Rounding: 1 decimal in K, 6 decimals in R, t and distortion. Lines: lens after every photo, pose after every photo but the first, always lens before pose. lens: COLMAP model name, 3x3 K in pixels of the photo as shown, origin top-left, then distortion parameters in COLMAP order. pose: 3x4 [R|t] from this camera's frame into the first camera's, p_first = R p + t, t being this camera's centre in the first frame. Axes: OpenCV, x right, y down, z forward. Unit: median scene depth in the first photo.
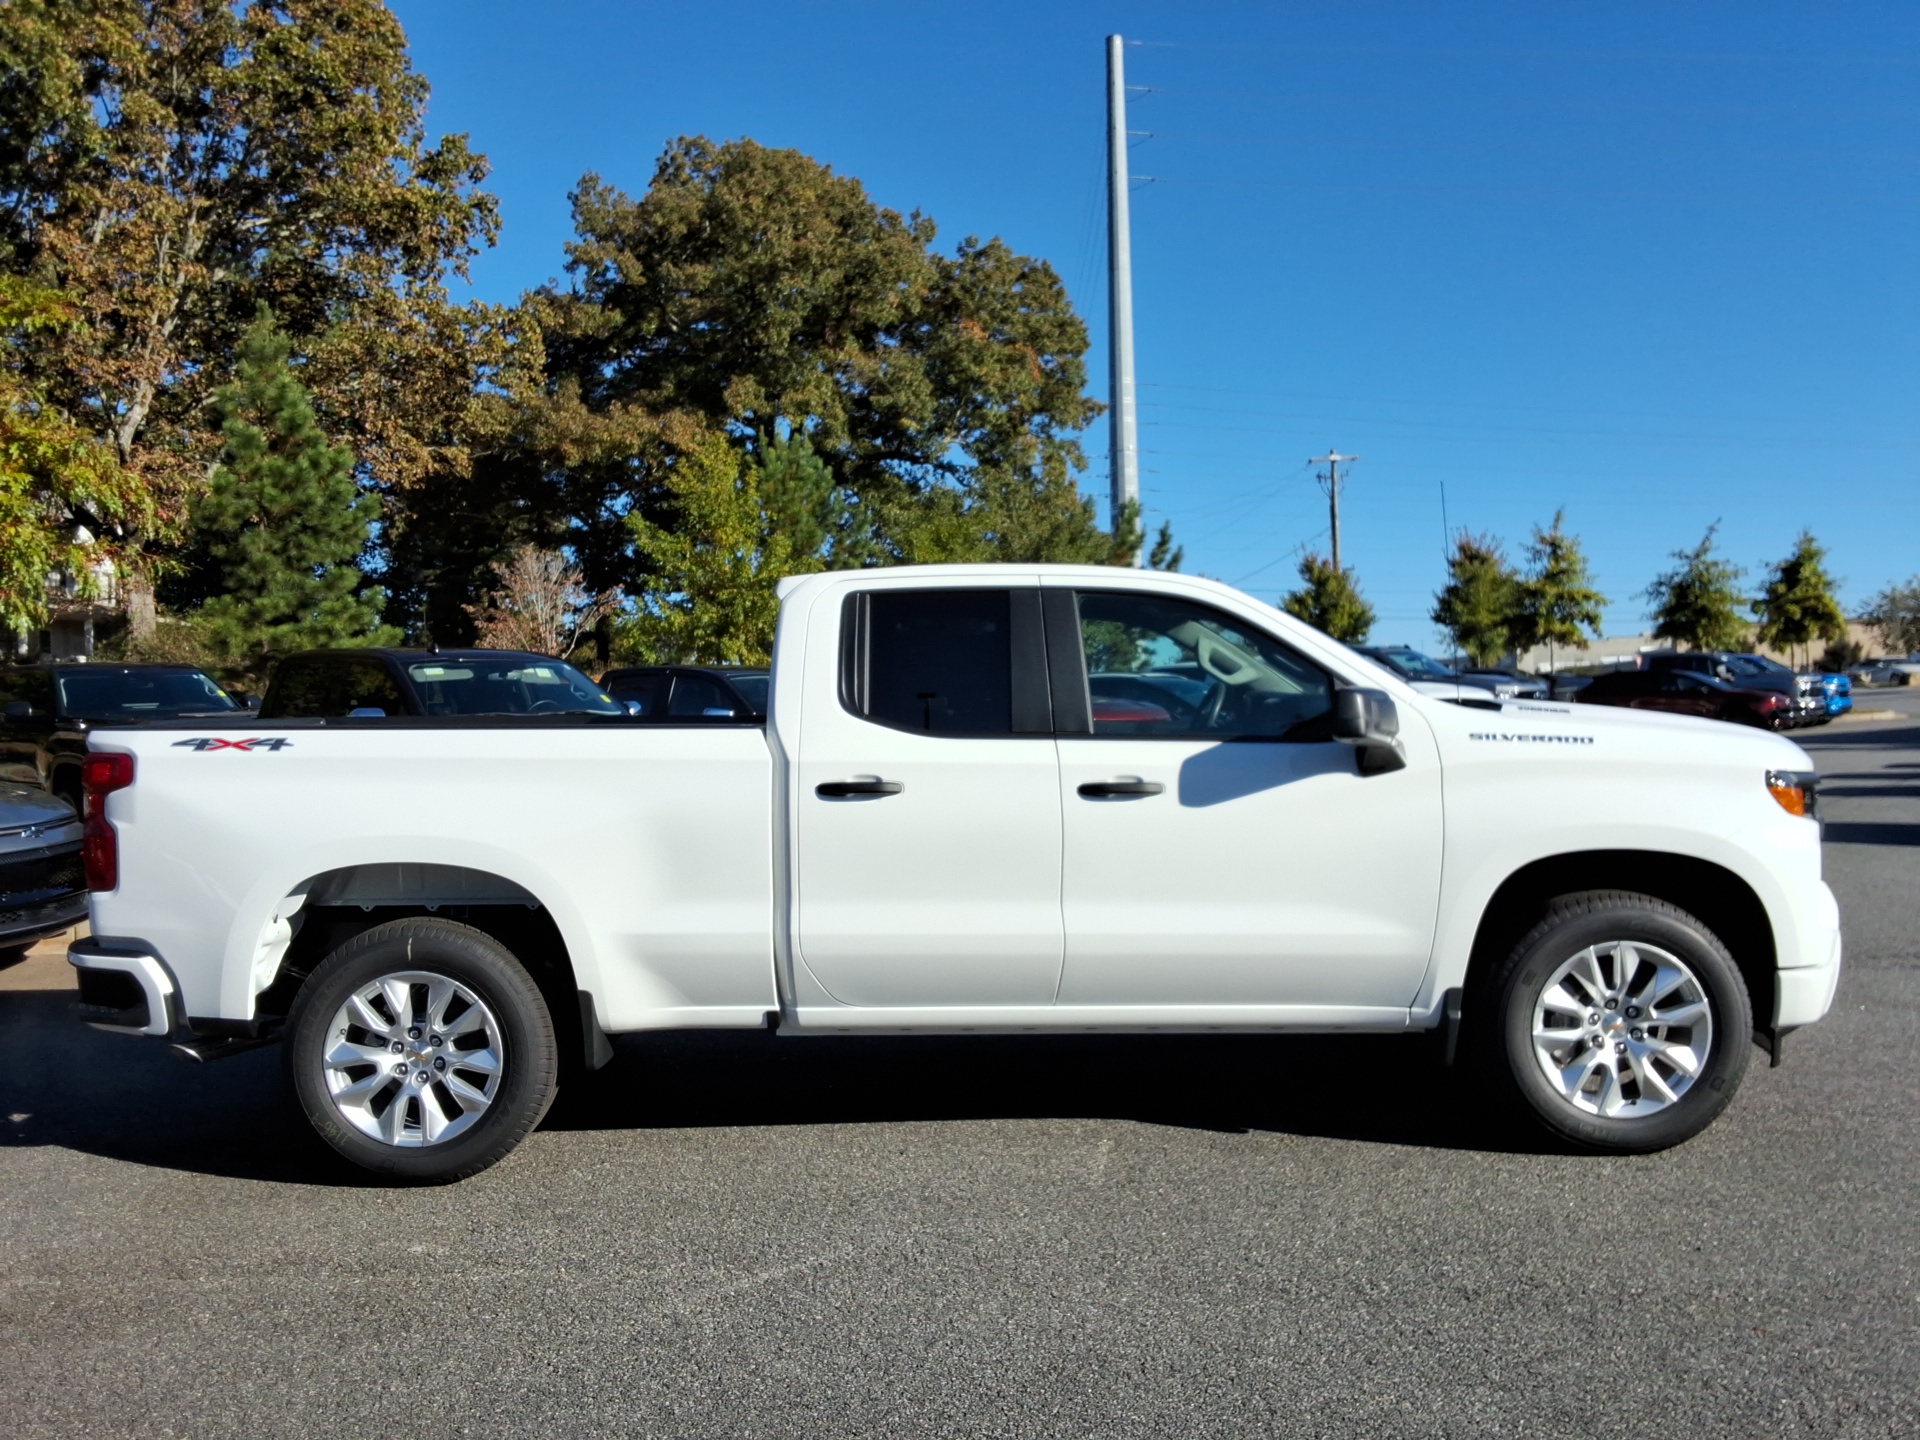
lens RADIAL K [[1543.6, 0, 981.4], [0, 1543.6, 728.5], [0, 0, 1]] dist [0.137867, -0.224963]
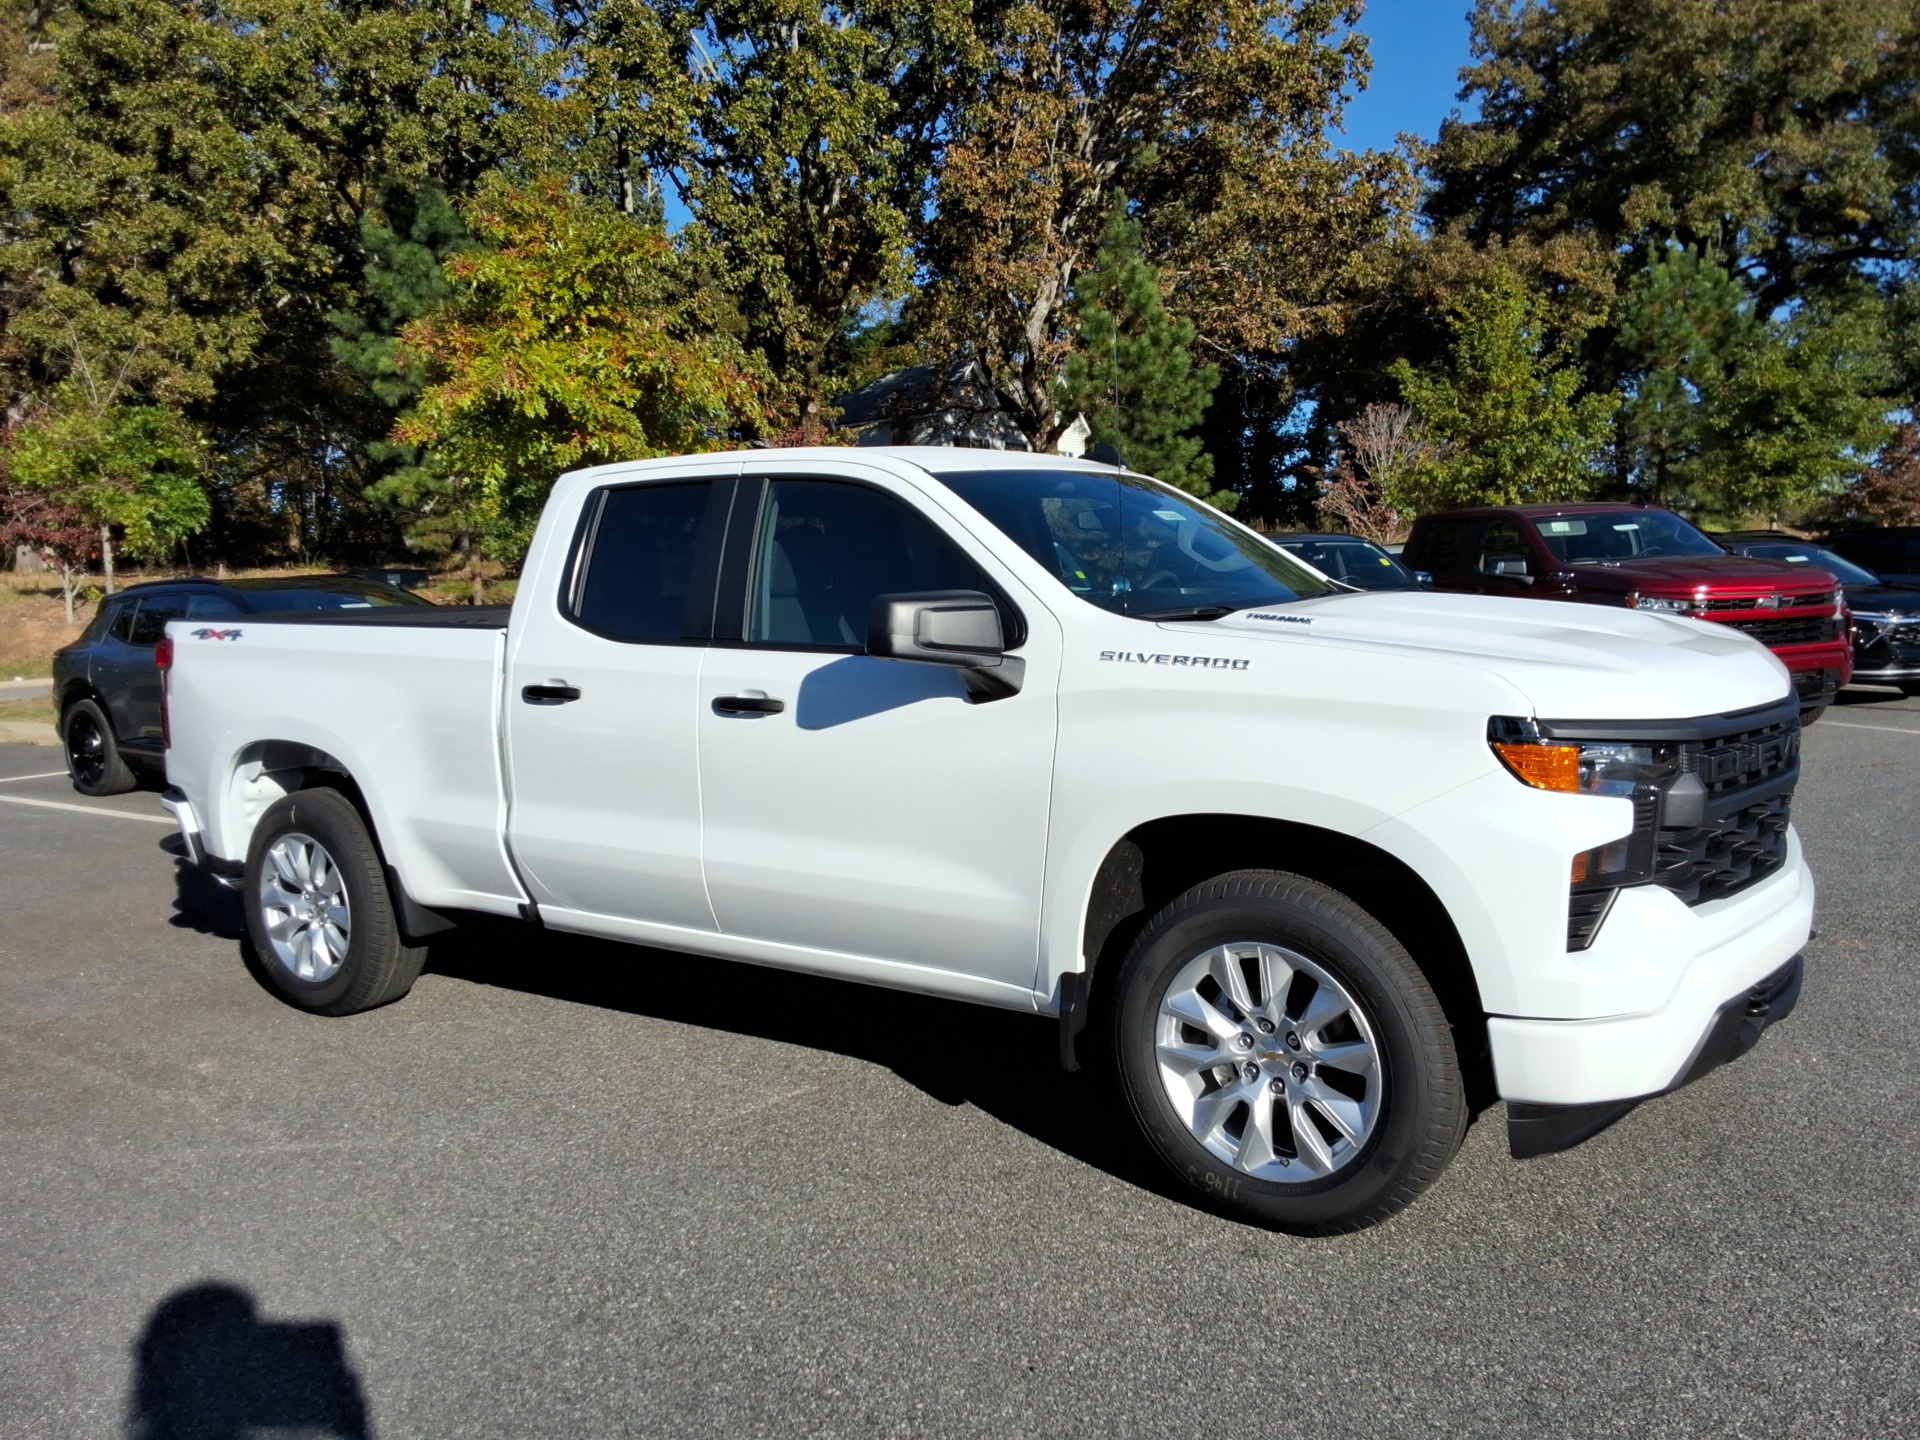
lens RADIAL K [[1543.6, 0, 981.4], [0, 1543.6, 728.5], [0, 0, 1]] dist [0.137867, -0.224963]
pose [[0.817575, 0.052024, -0.573467, 0.075787], [0.001844, 0.995669, 0.092955, -0.003207], [0.575819, -0.077056, 0.813938, 0.037241]]
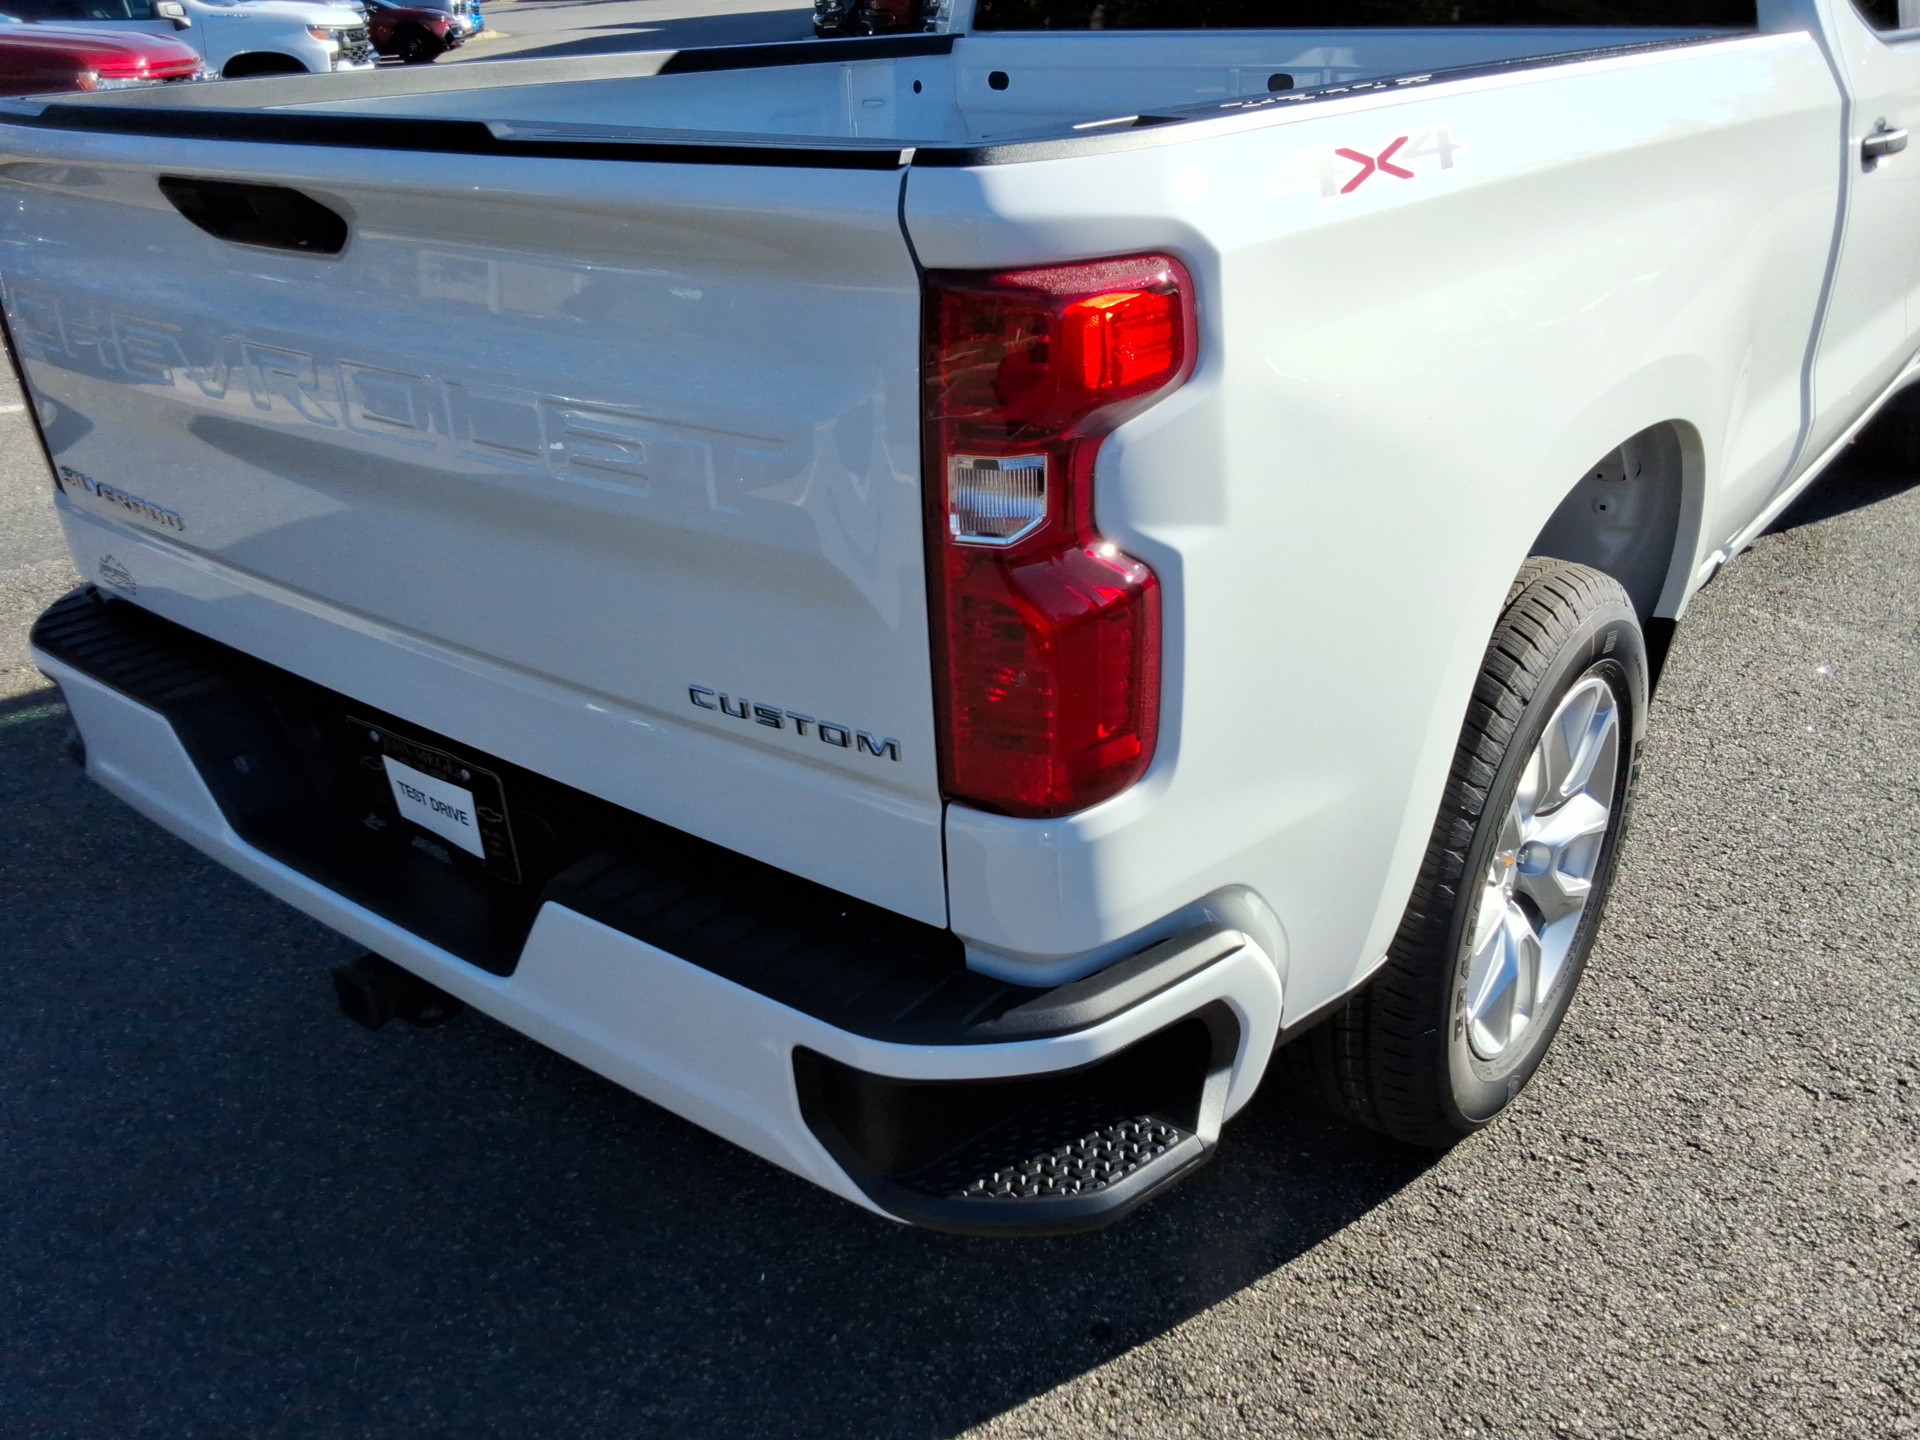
lens RADIAL K [[1532.6, 0, 957.4], [0, 1532.6, 754.9], [0, 0, 1]] dist [0.107943, -0.137672]
pose [[0.629907, -0.354489, 0.691054, -0.081792], [0.045702, 0.905140, 0.422650, -0.001759], [-0.775325, -0.234648, 0.586354, 0.093497]]
